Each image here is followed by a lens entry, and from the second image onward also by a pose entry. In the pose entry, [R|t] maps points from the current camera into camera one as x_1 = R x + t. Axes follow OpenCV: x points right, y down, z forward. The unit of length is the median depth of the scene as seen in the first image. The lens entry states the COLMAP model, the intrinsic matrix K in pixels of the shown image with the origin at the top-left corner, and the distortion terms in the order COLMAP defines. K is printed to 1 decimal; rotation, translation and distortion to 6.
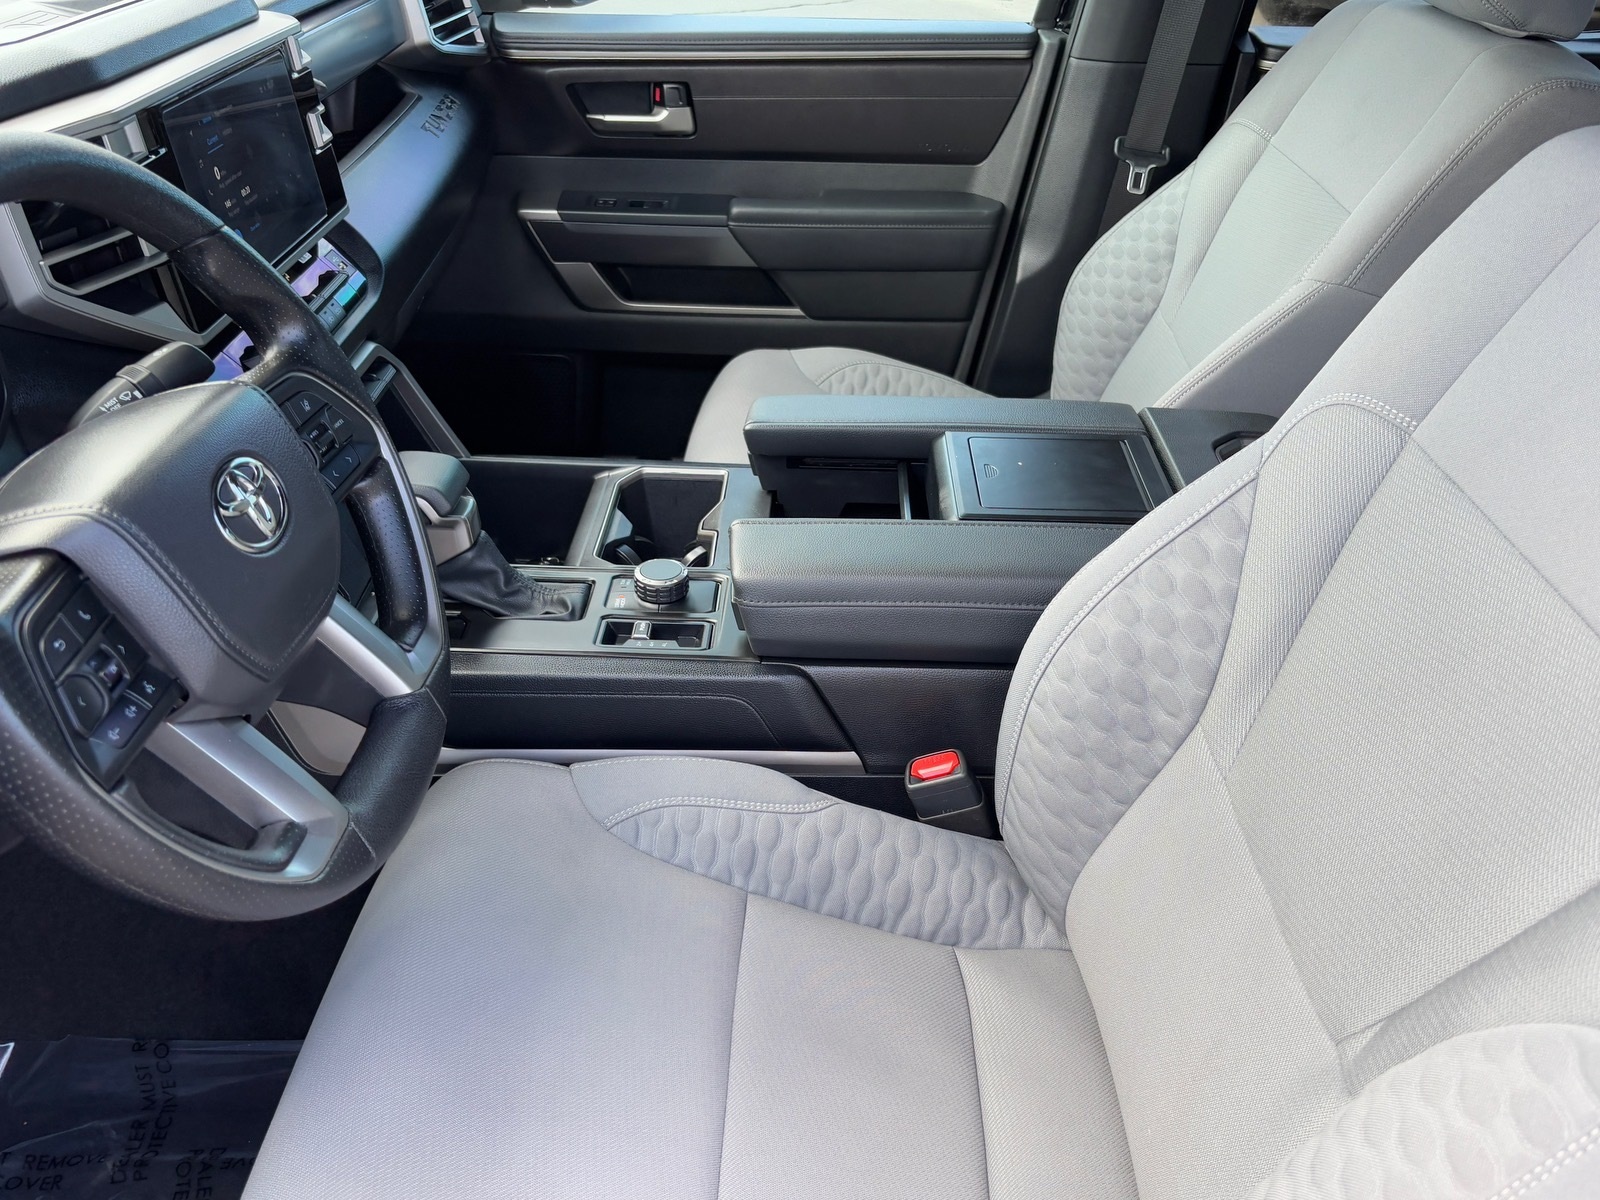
lens RADIAL K [[1352.4, 0, 807.9], [0, 1352.4, 627.3], [0, 0, 1]] dist [0.007564, -0.004678]
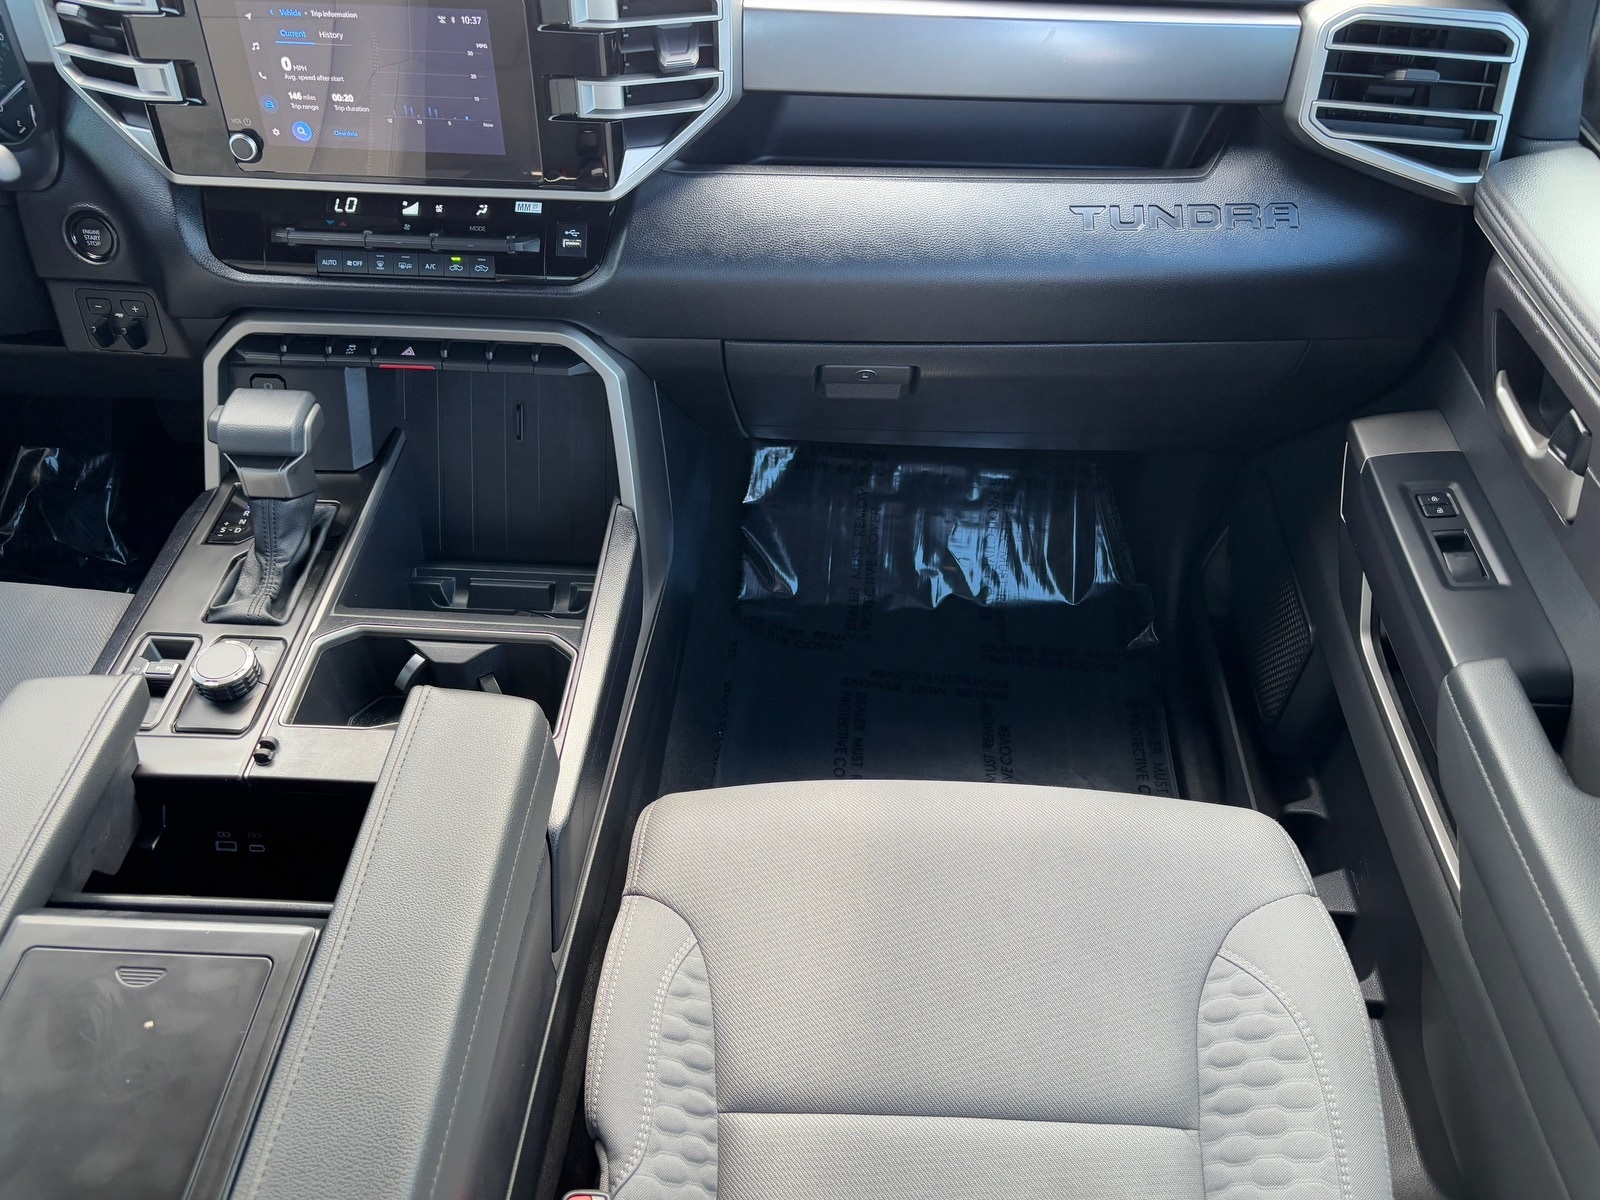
lens RADIAL K [[1224.9, 0, 811.3], [0, 1224.9, 603.8], [0, 0, 1]] dist [0.014665, -0.006671]
pose [[-0.020699, 0.698488, -0.715322, 0.454405], [-0.553279, 0.587929, 0.590103, -0.795315], [0.832739, 0.407987, 0.374289, 1.068297]]
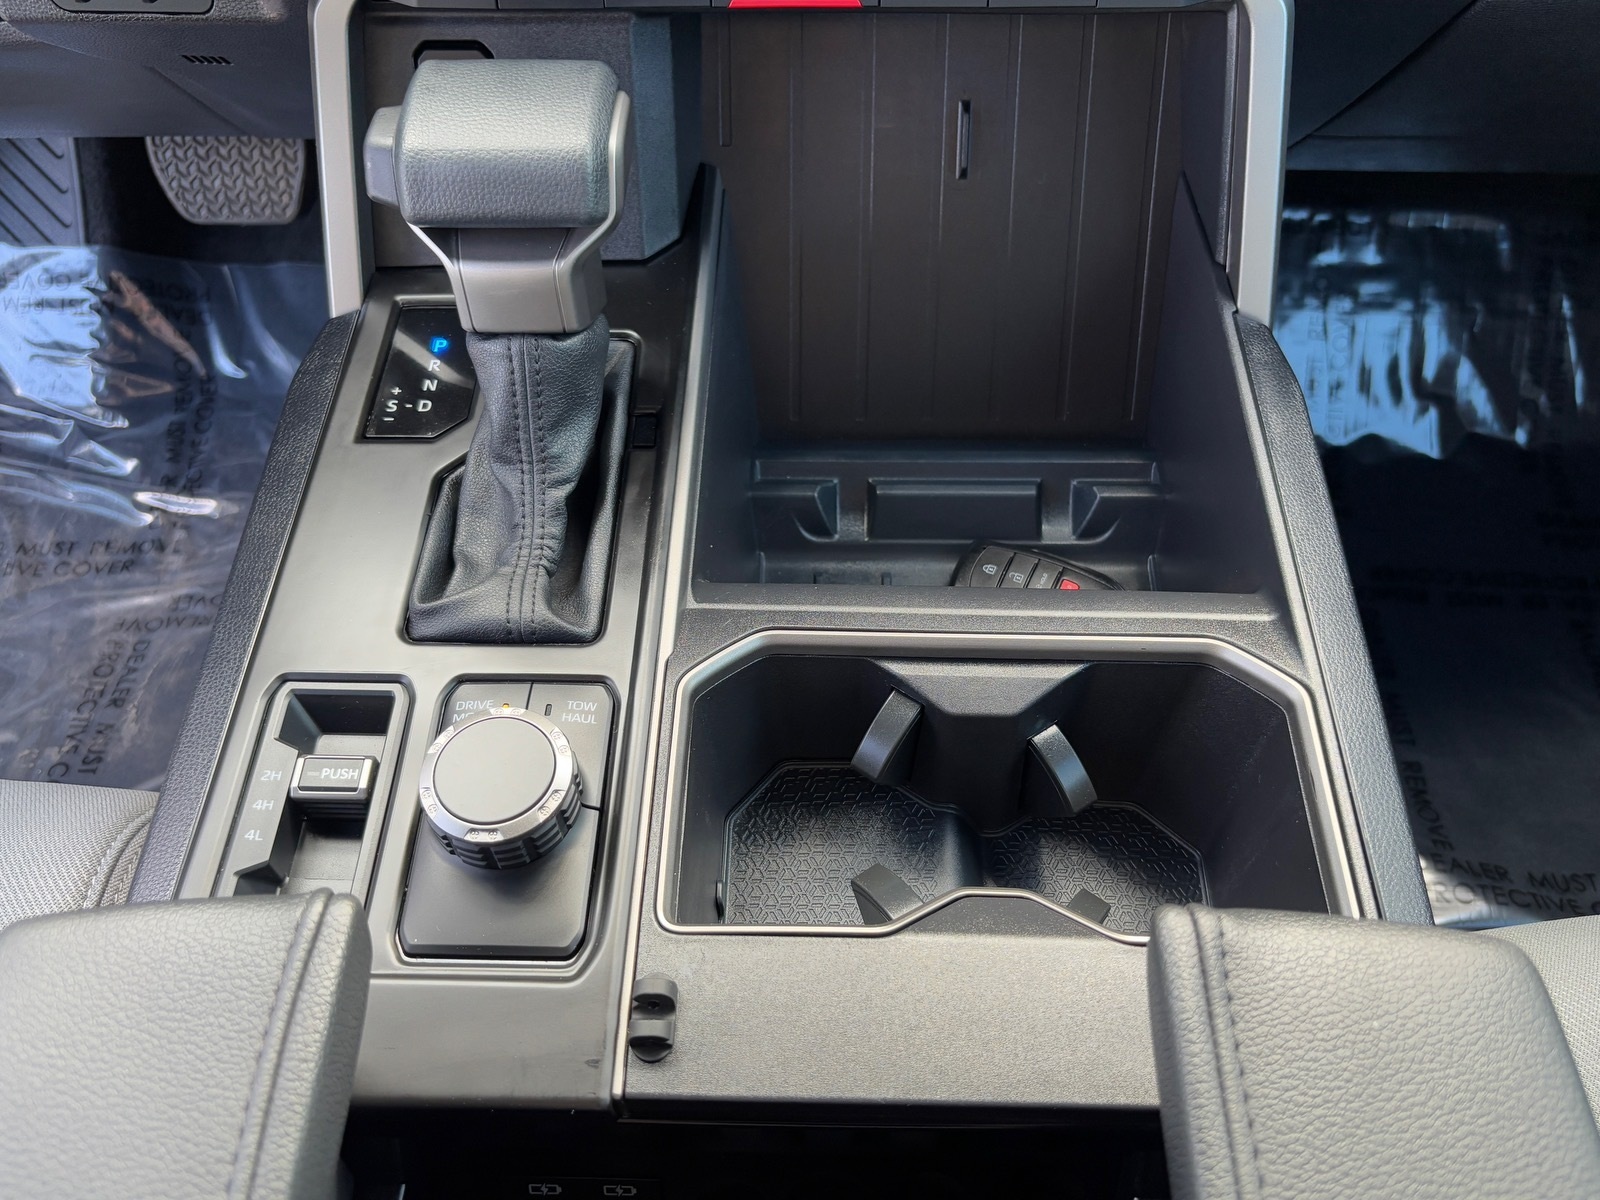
lens RADIAL K [[1284.4, 0, 793.3], [0, 1284.4, 598.6], [0, 0, 1]] dist [-0.002660, 0.000631]
pose [[-0.001053, 0.801339, -0.598210, 0.053866], [-0.522195, 0.509729, 0.683732, -0.348451], [0.852826, 0.313102, 0.417918, 0.972410]]
